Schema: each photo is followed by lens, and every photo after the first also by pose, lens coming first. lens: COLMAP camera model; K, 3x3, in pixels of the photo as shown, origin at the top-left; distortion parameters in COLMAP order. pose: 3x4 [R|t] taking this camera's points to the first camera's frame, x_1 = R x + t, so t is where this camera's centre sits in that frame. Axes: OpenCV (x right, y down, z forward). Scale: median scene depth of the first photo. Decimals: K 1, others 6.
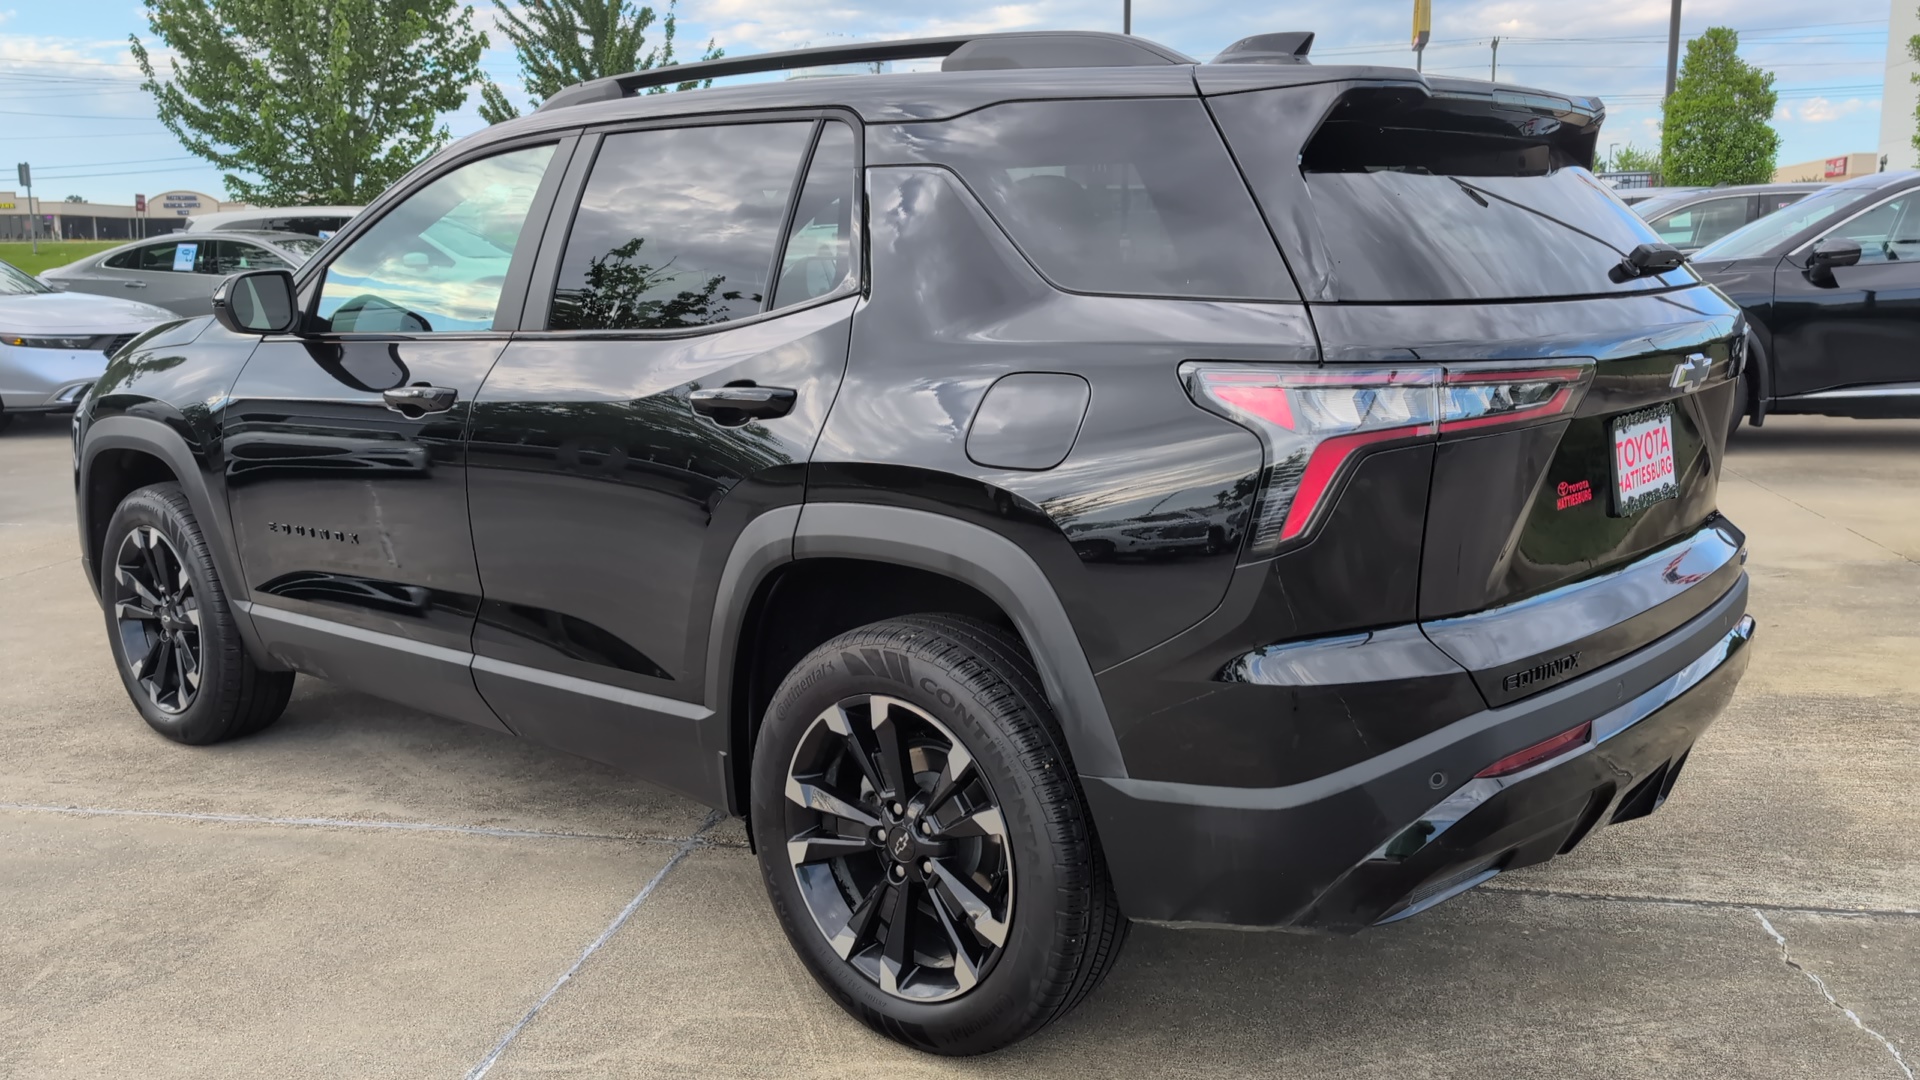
lens RADIAL K [[1599.7, 0, 961.6], [0, 1599.7, 533.0], [0, 0, 1]] dist [0.005049, -0.034046]
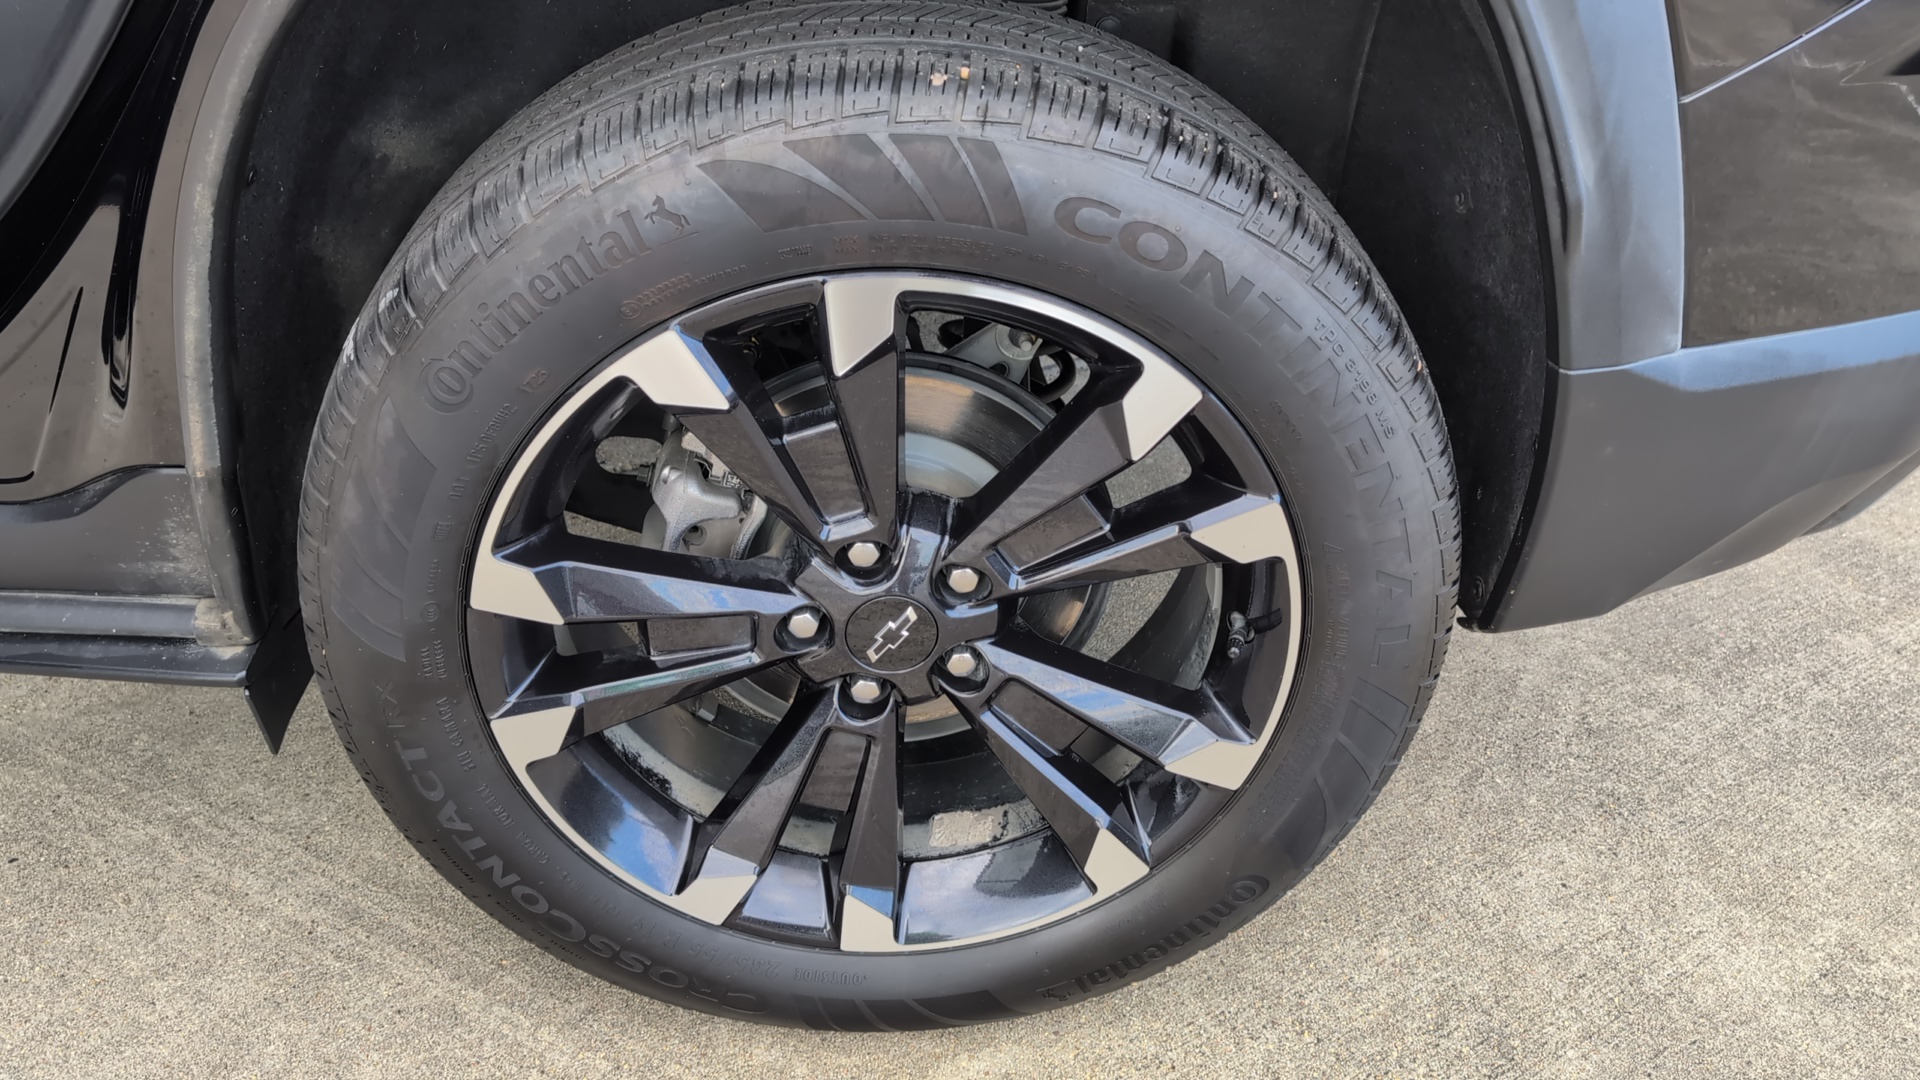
lens RADIAL K [[1599.7, 0, 947.9], [0, 1599.7, 552.2], [0, 0, 1]] dist [0.005049, -0.034046]
pose [[0.719037, -0.336038, 0.608329, -0.257004], [0.065775, 0.904305, 0.421789, 0.014895], [-0.691852, -0.263270, 0.672332, 0.741863]]
